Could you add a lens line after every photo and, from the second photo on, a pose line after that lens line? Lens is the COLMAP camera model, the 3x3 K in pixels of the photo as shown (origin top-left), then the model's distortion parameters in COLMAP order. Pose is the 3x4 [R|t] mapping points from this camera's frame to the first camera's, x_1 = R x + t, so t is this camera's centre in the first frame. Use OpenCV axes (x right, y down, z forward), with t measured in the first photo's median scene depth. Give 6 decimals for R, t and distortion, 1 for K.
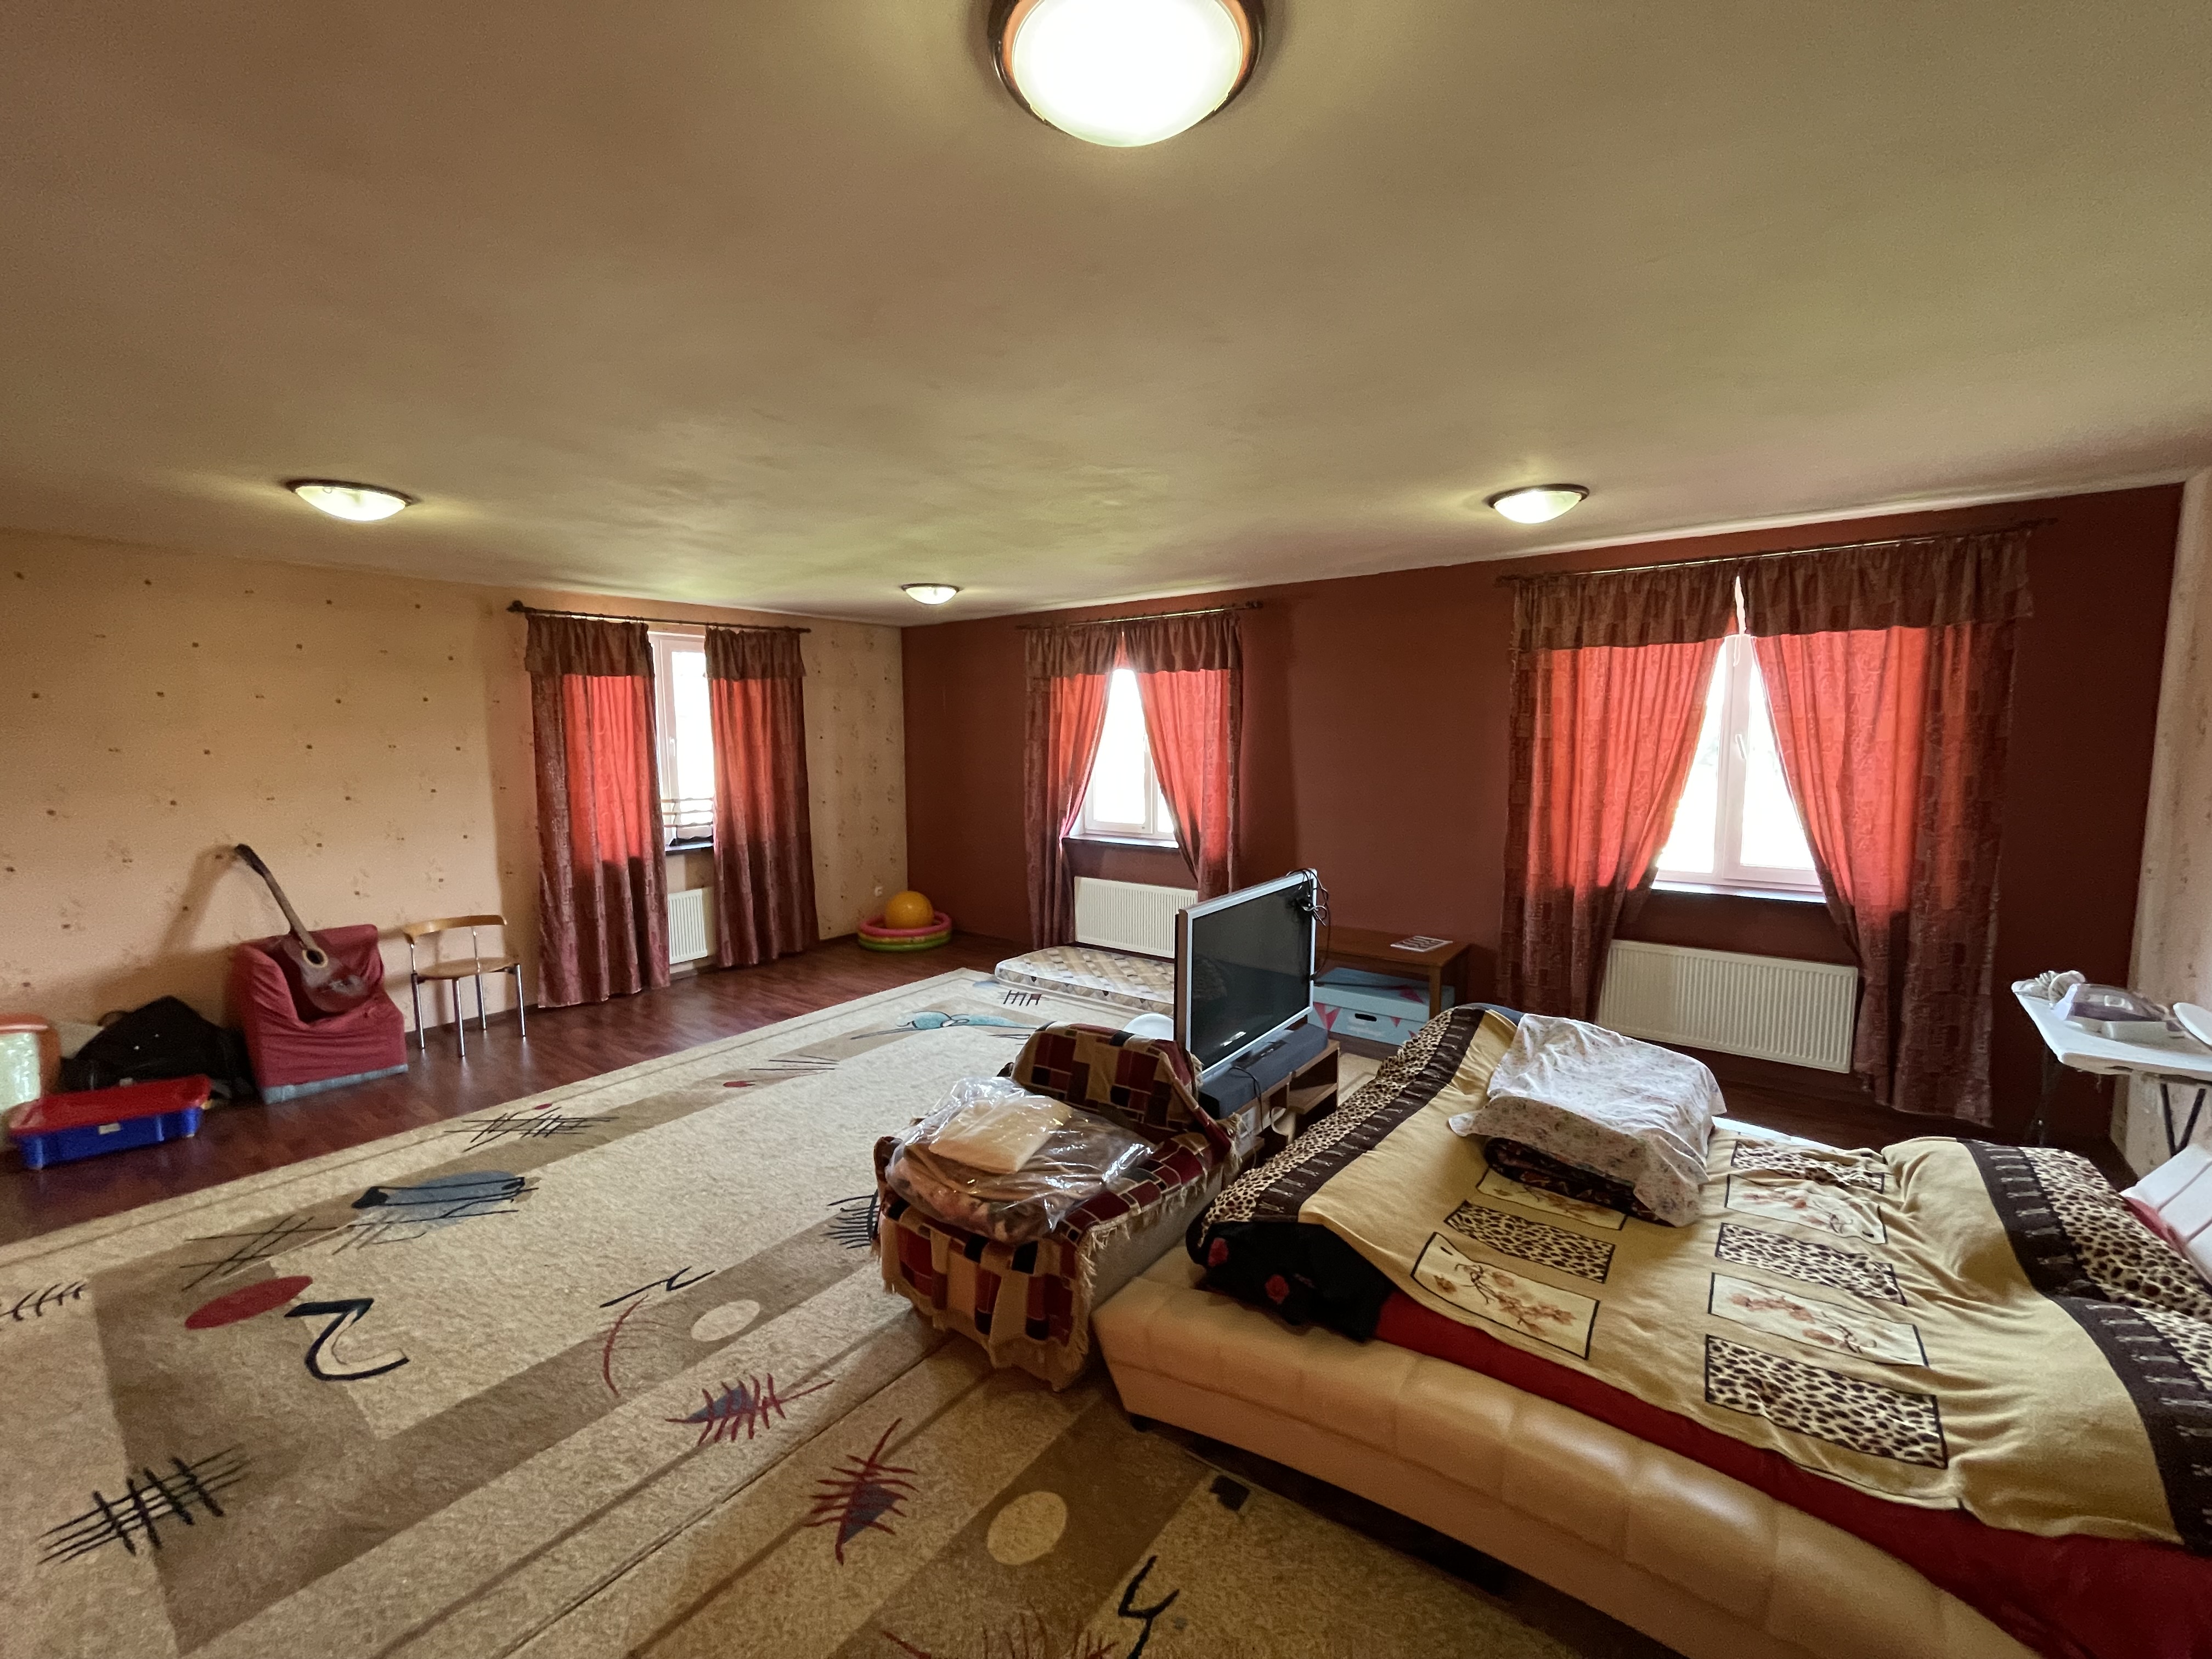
lens RADIAL K [[901.4, 0, 1106.3], [0, 901.4, 830.5], [0, 0, 1]] dist [-0.001136, 0.000697]
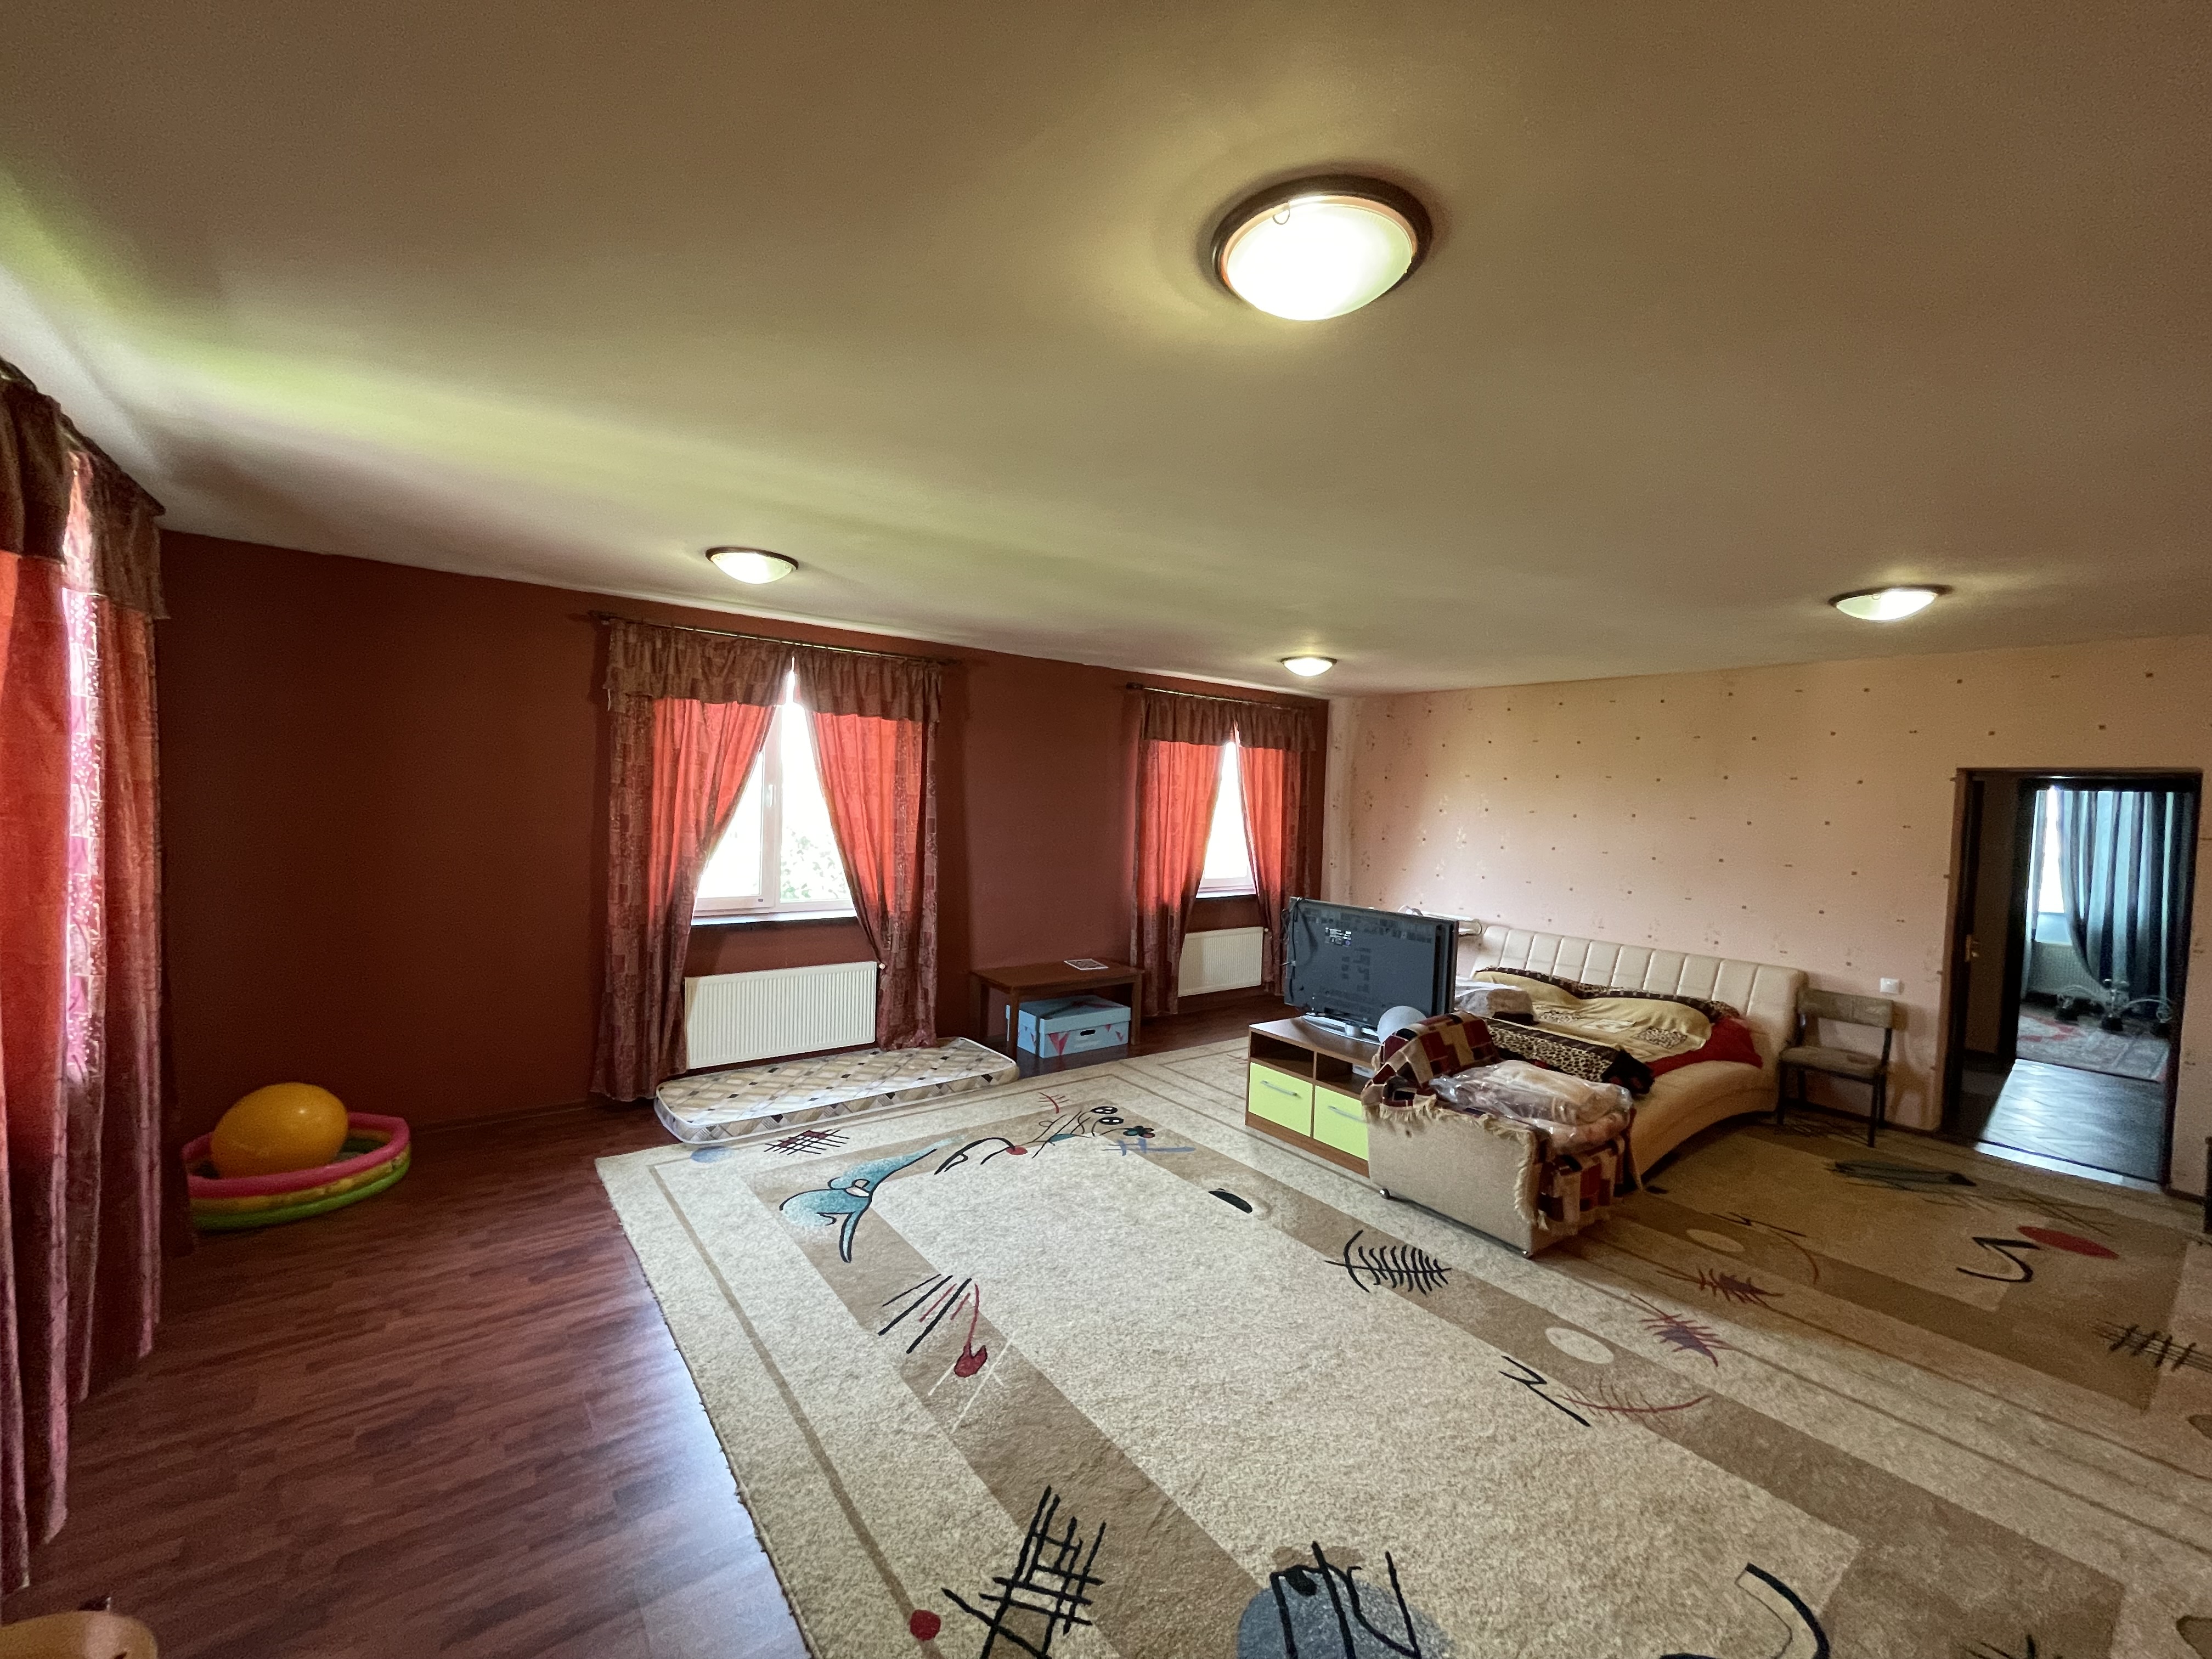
lens RADIAL K [[901.4, 0, 1105.6], [0, 901.4, 825.3], [0, 0, 1]] dist [-0.001136, 0.000697]
pose [[0.262791, -0.017315, 0.964697, -0.802982], [0.069632, 0.997572, -0.001063, -0.058343], [-0.962337, 0.067453, 0.263359, 0.611506]]
